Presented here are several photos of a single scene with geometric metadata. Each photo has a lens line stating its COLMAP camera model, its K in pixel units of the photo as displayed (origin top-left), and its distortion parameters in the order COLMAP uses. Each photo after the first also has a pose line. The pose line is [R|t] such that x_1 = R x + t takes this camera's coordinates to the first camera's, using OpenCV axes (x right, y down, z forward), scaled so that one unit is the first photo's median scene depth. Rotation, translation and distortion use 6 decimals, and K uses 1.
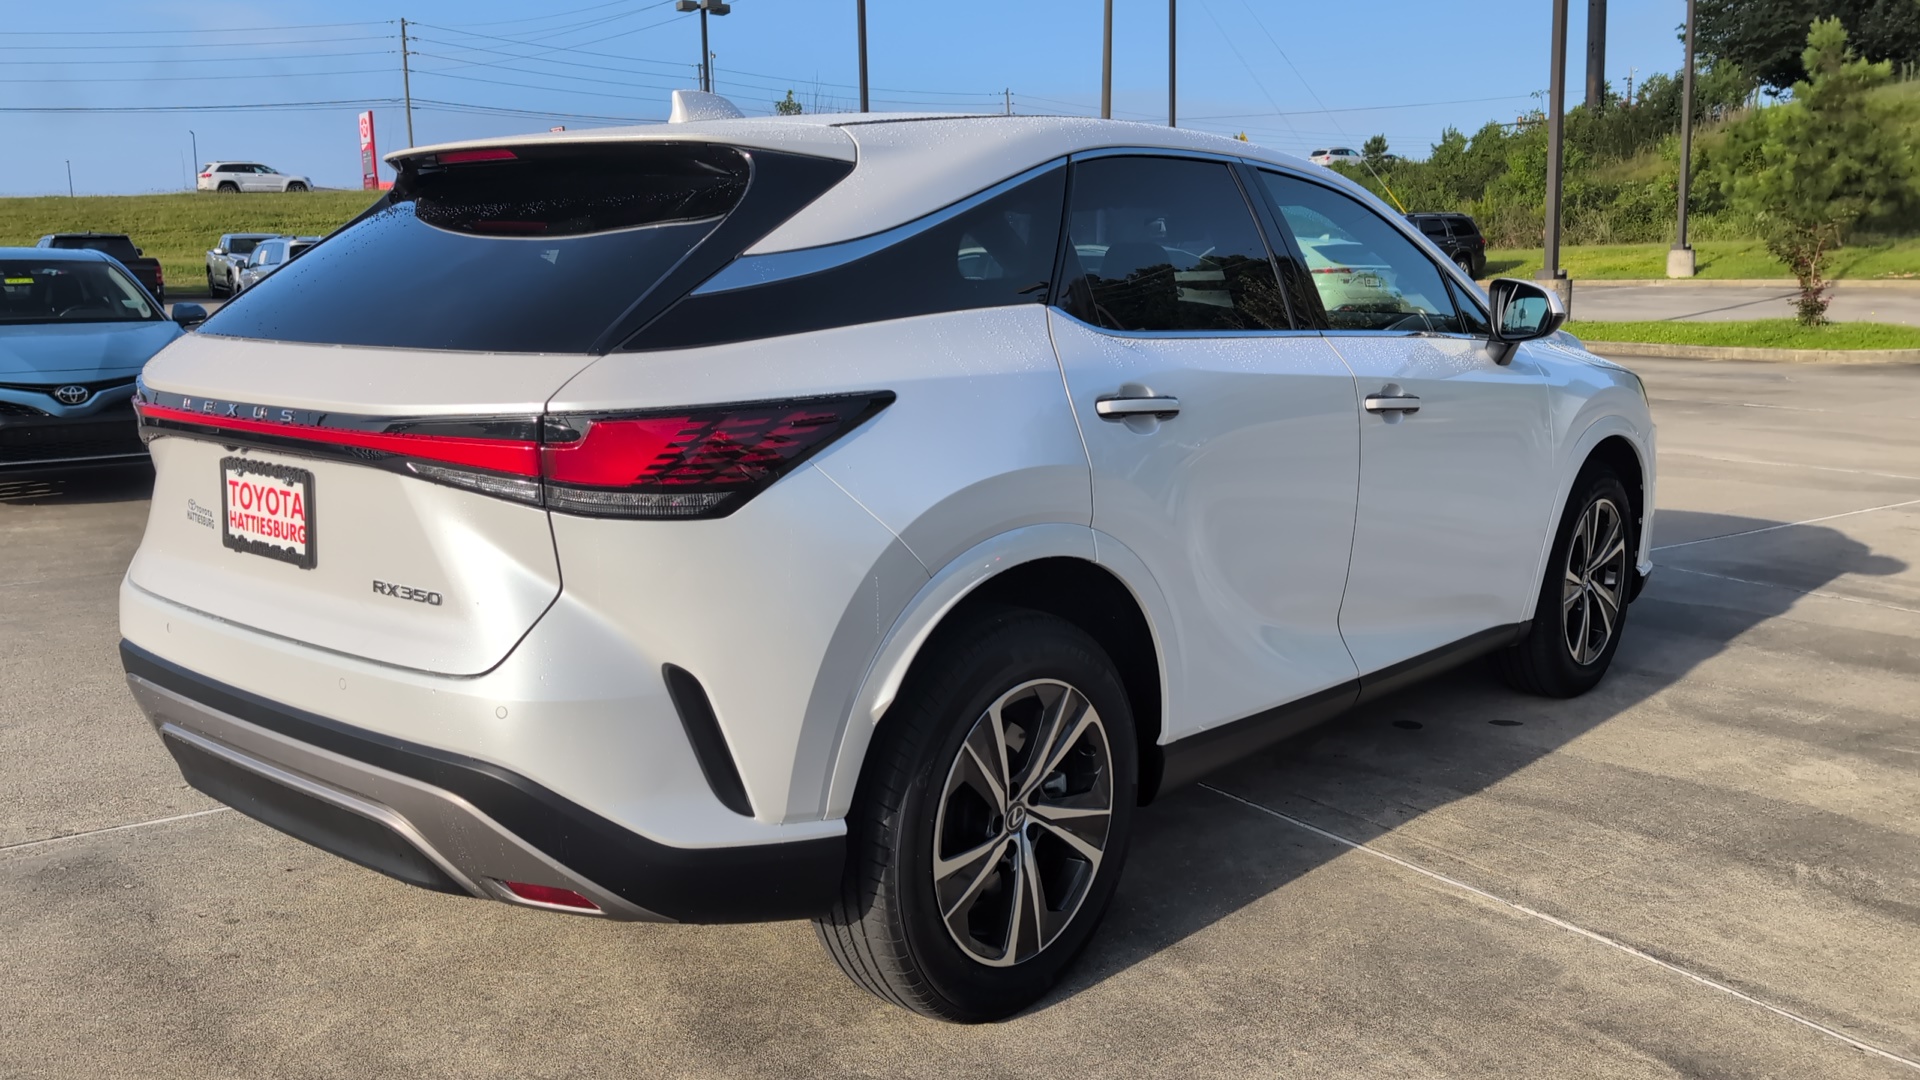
lens RADIAL K [[1635.1, 0, 930.3], [0, 1635.1, 546.2], [0, 0, 1]] dist [0.058950, -0.069199]
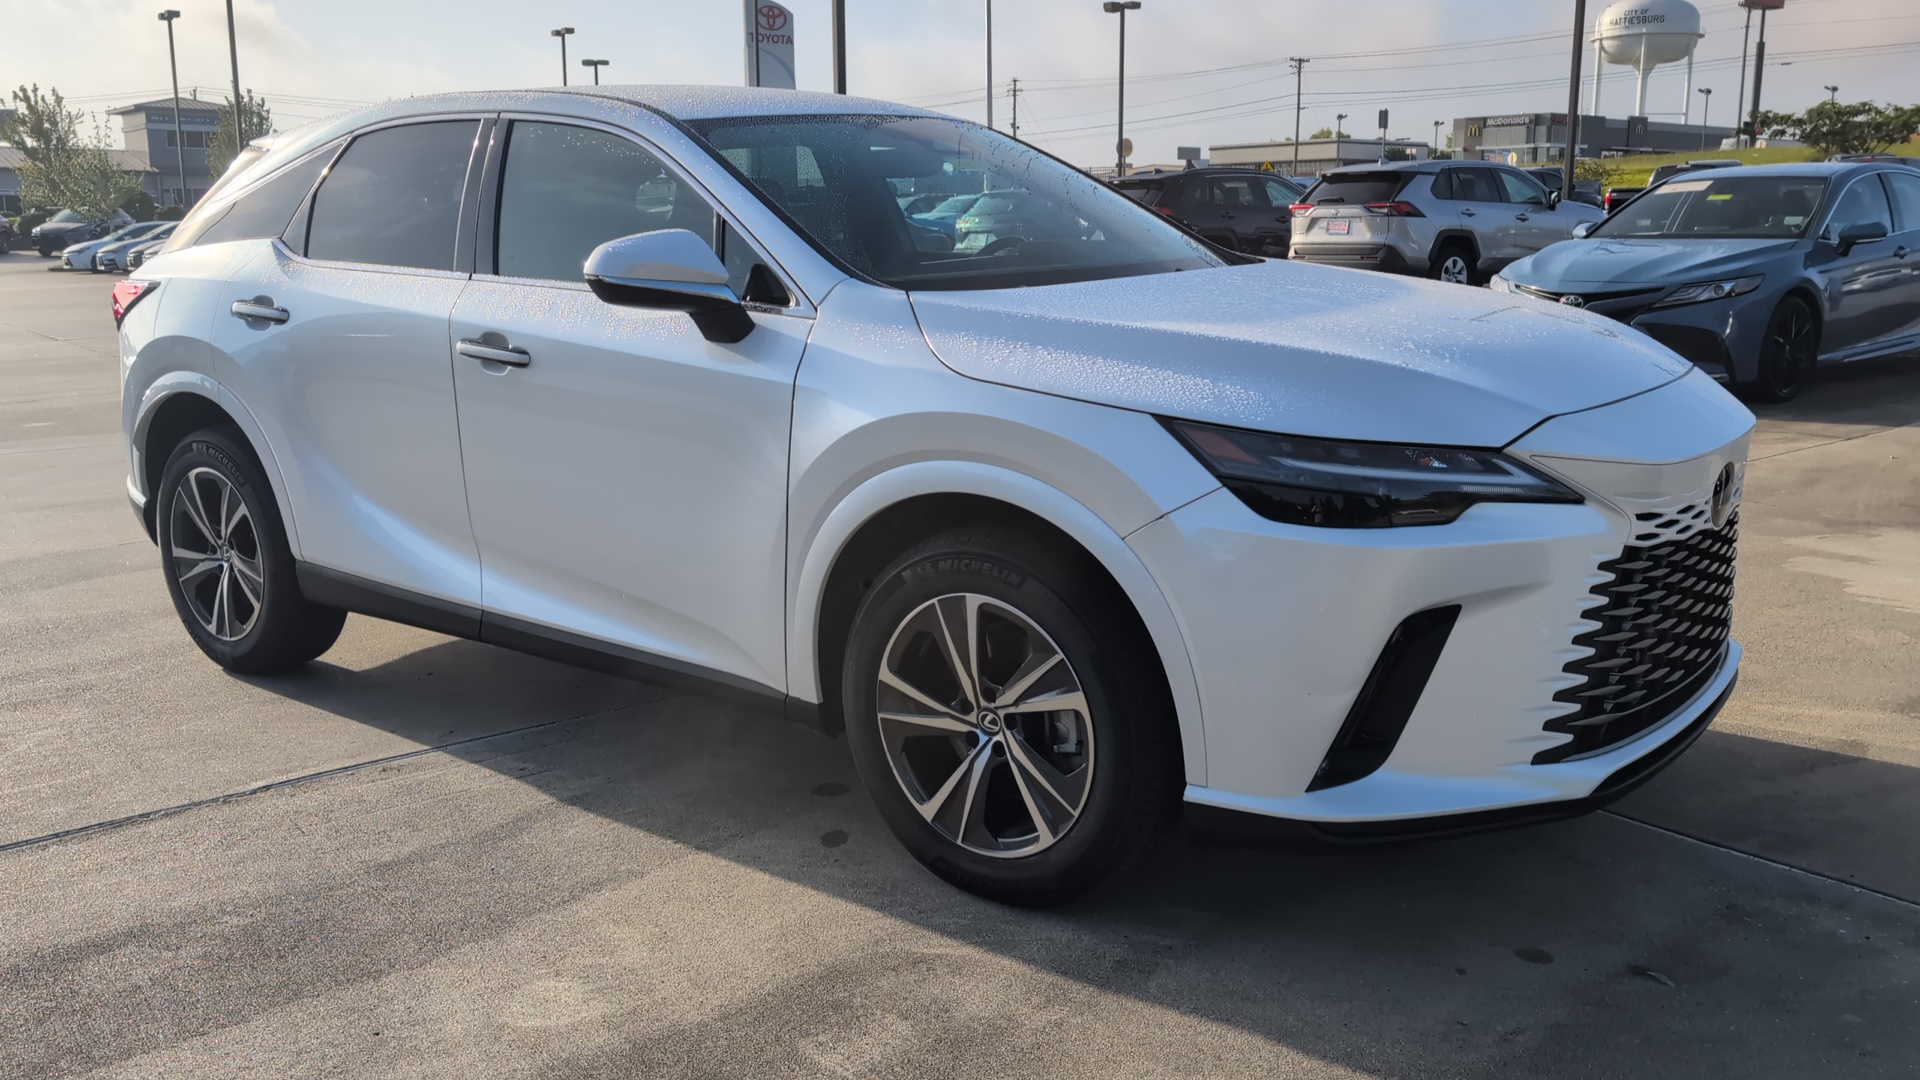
lens RADIAL K [[1635.1, 0, 930.3], [0, 1635.1, 546.2], [0, 0, 1]] dist [0.058950, -0.069199]
pose [[0.034990, 0.233814, -0.971651, 1.225366], [-0.133248, 0.964658, 0.227333, -0.225377], [0.990465, 0.121516, 0.064909, 1.166011]]
